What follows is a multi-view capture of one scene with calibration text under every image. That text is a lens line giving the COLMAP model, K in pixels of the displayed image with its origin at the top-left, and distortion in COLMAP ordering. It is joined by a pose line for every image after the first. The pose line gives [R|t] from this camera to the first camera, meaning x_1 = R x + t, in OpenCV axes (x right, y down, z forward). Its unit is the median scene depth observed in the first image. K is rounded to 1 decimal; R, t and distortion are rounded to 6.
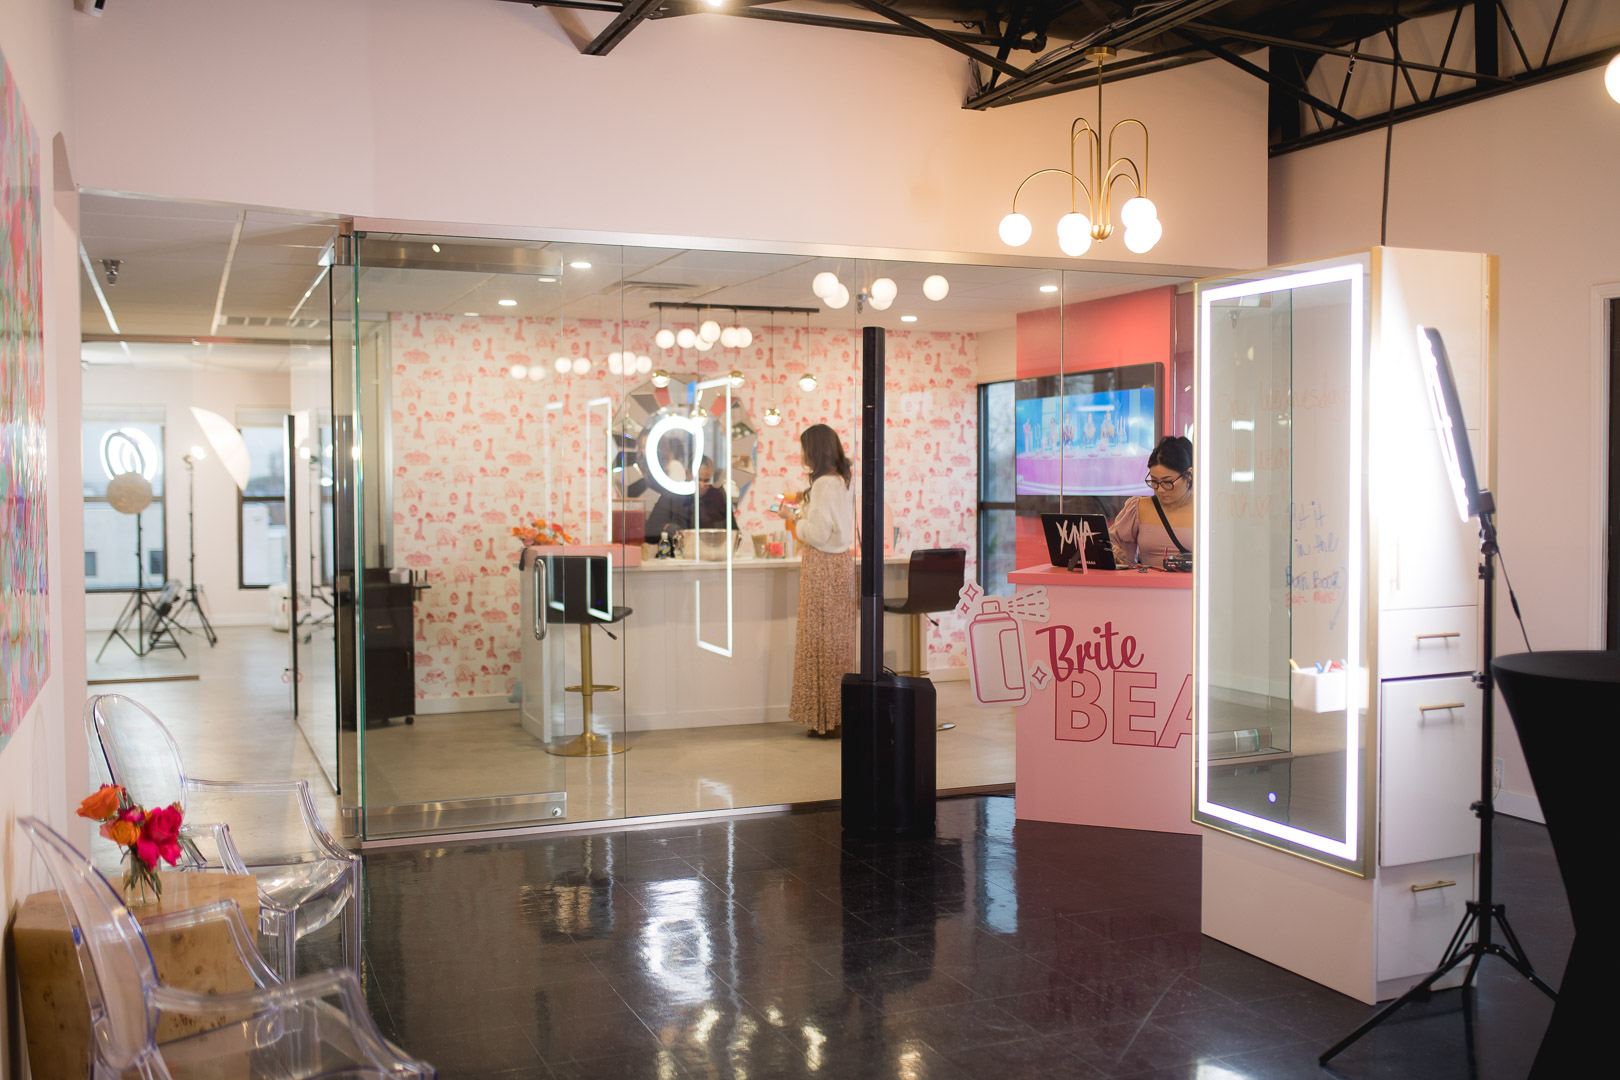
lens RADIAL K [[1531.1, 0, 810.0], [0, 1531.1, 540.0], [0, 0, 1]] dist [0.024101, -0.006134]
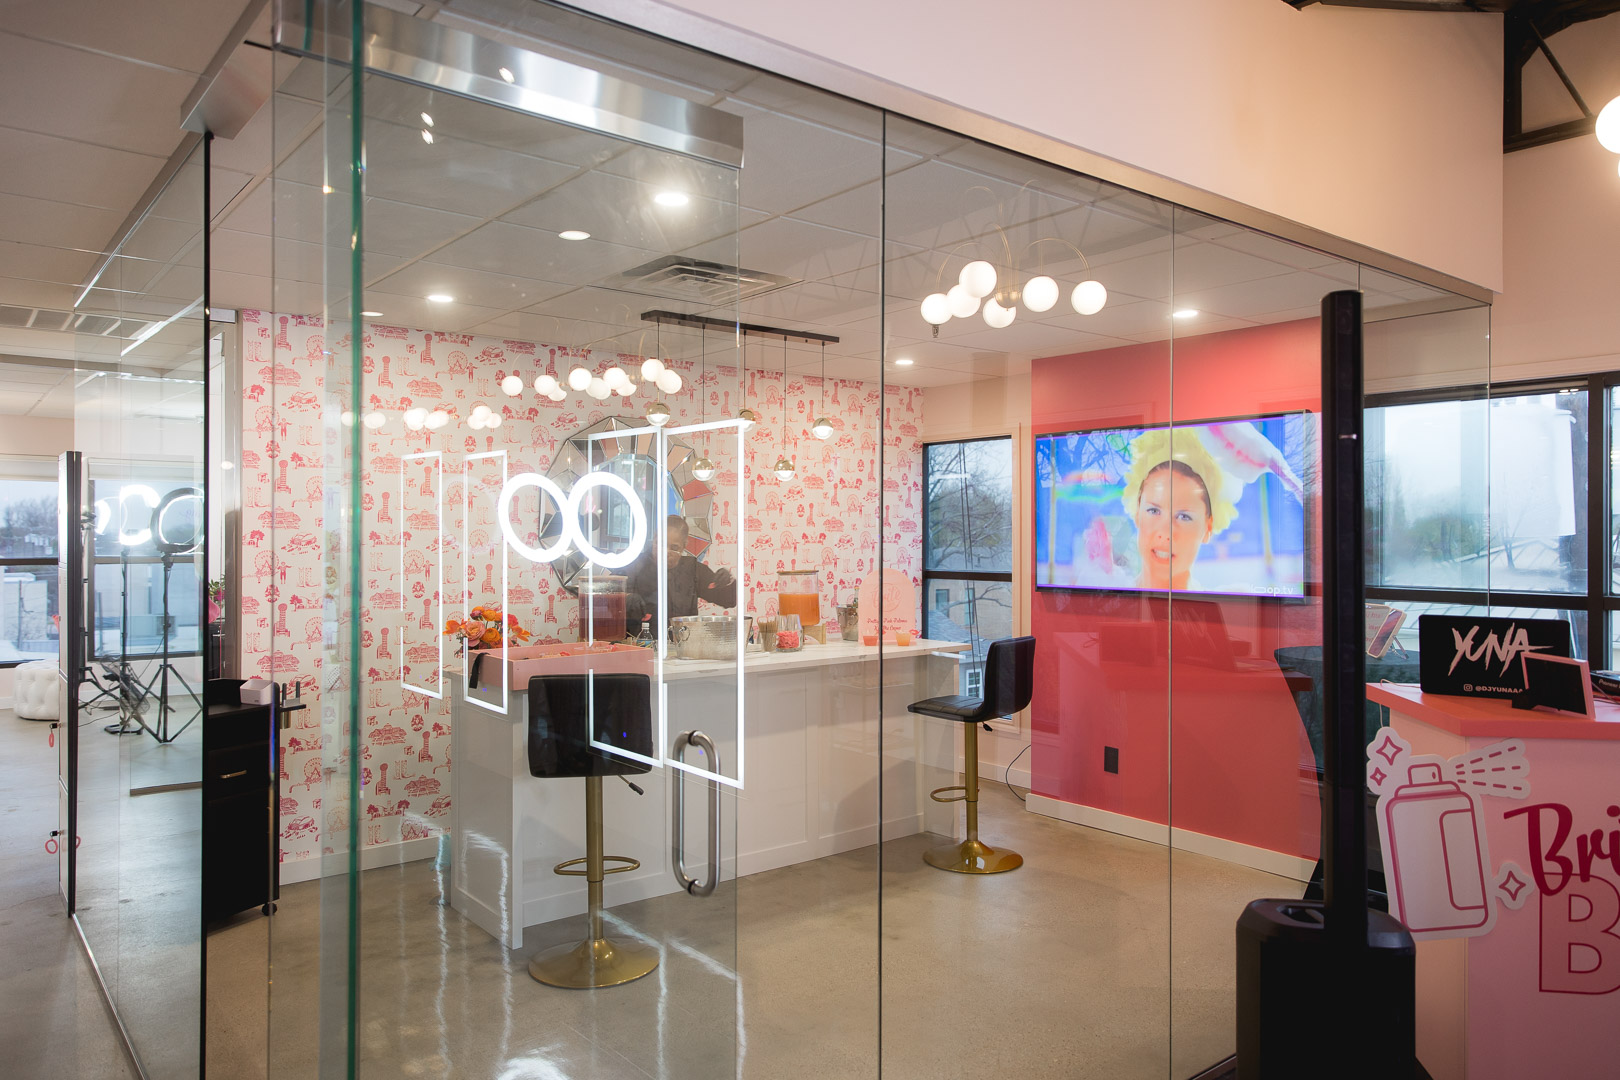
lens RADIAL K [[1092.4, 0, 810.0], [0, 1092.4, 540.0], [0, 0, 1]] dist [0.010316, 0.003450]
pose [[0.957428, 0.002575, 0.288660, -0.172211], [0.007406, 0.999412, -0.033480, -0.025946], [-0.288577, 0.034192, 0.956846, 0.460387]]
